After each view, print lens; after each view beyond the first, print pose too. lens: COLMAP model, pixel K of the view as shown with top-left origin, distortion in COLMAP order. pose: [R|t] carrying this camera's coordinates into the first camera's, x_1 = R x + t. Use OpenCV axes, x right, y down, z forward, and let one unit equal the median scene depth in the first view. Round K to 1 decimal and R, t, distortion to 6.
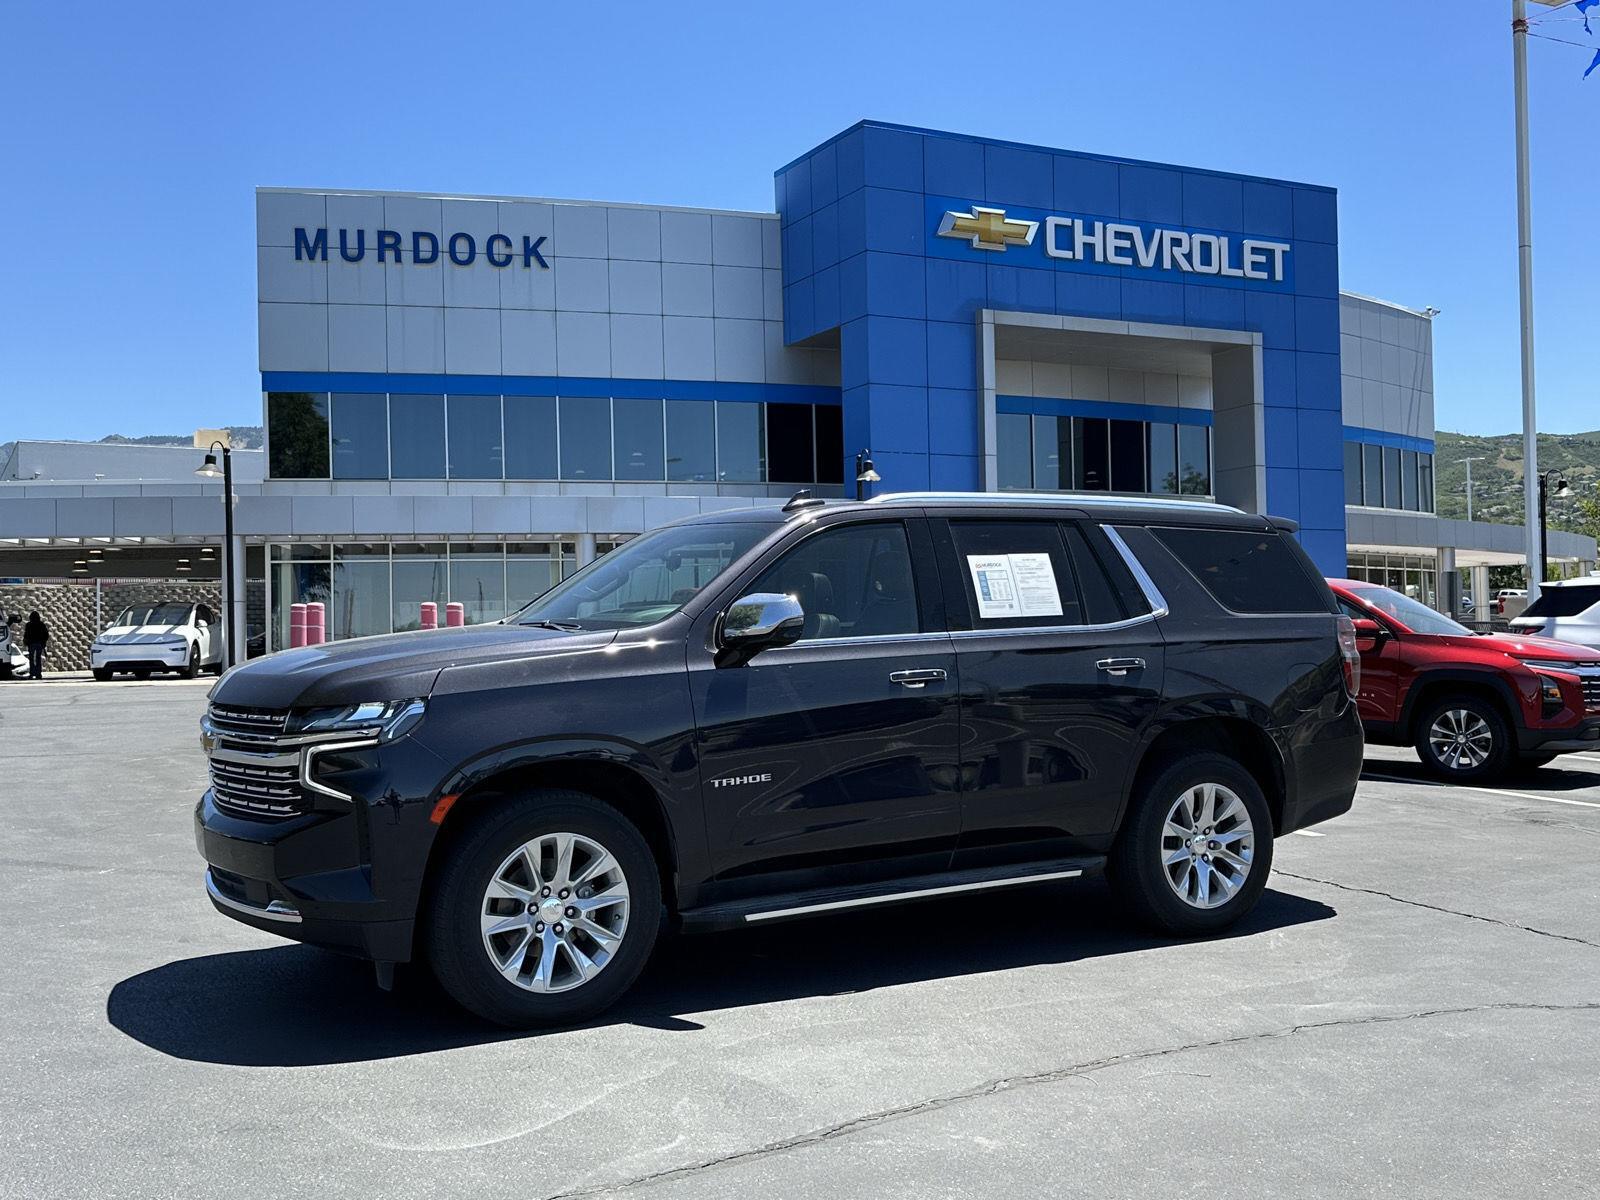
lens RADIAL K [[1629.9, 0, 794.6], [0, 1629.9, 585.3], [0, 0, 1]] dist [0.187211, -0.456289]
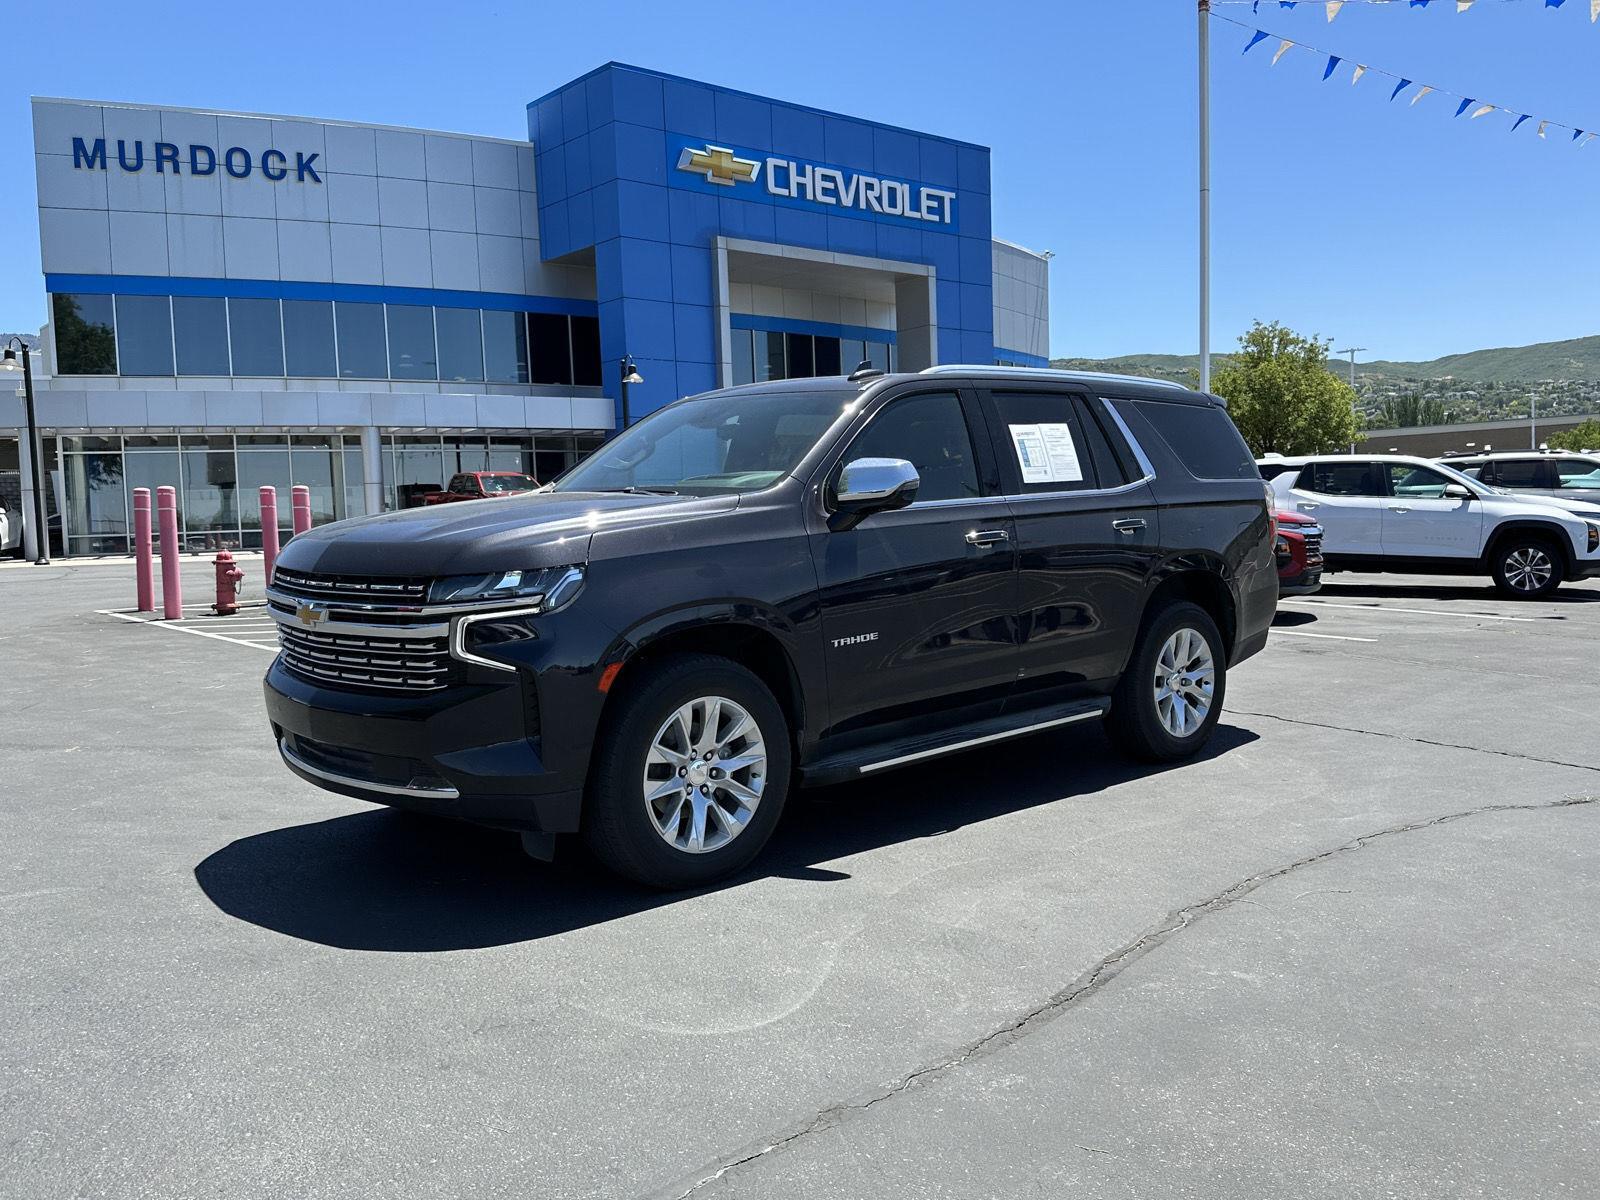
lens RADIAL K [[1331.9, 0, 800.0], [0, 1331.9, 600.0], [0, 0, 1]] dist [0.131438, -0.257716]
pose [[0.976536, -0.024723, 0.213932, -0.039436], [0.005053, 0.995746, 0.092005, 0.002673], [-0.215297, -0.088765, 0.972506, 0.030658]]
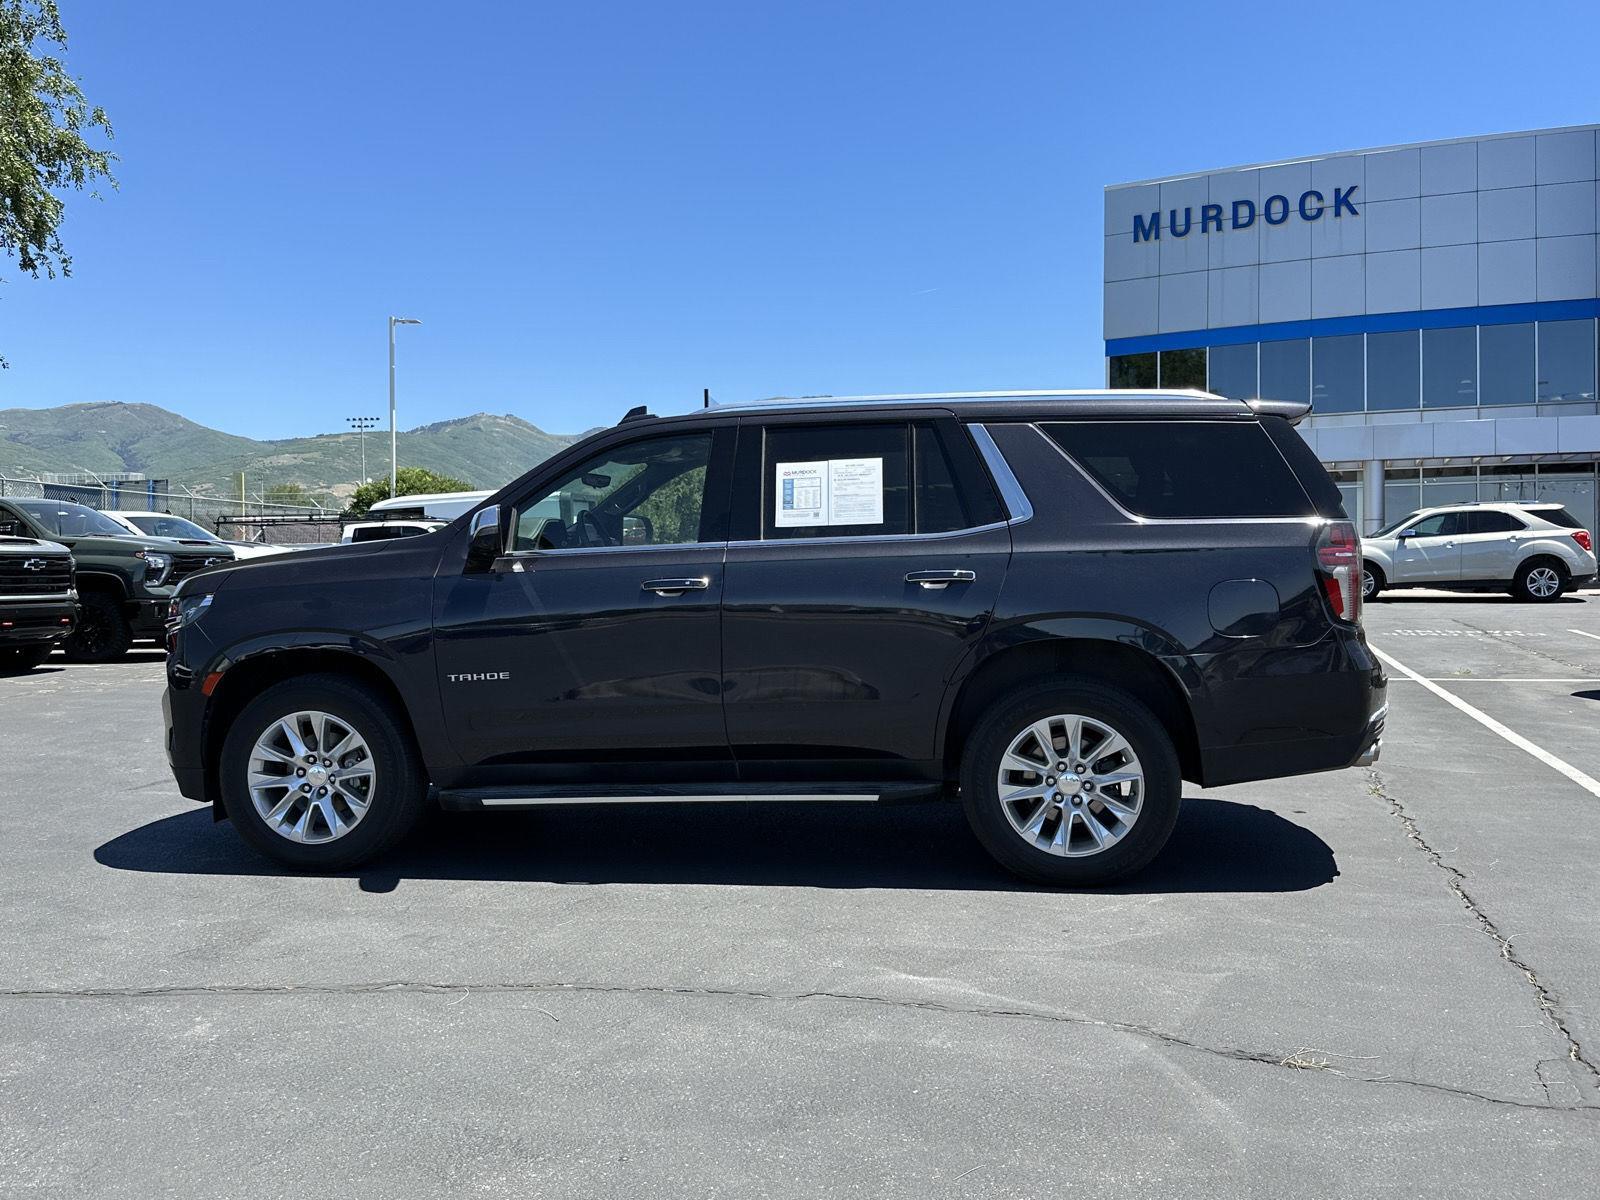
lens RADIAL K [[1333.3, 0, 798.7], [0, 1333.3, 579.3], [0, 0, 1]] dist [0.149506, -0.302631]
pose [[0.791830, 0.013588, -0.610590, 0.109380], [0.014774, 0.999034, 0.041392, 0.003289], [0.610562, -0.041796, 0.790864, 0.068093]]
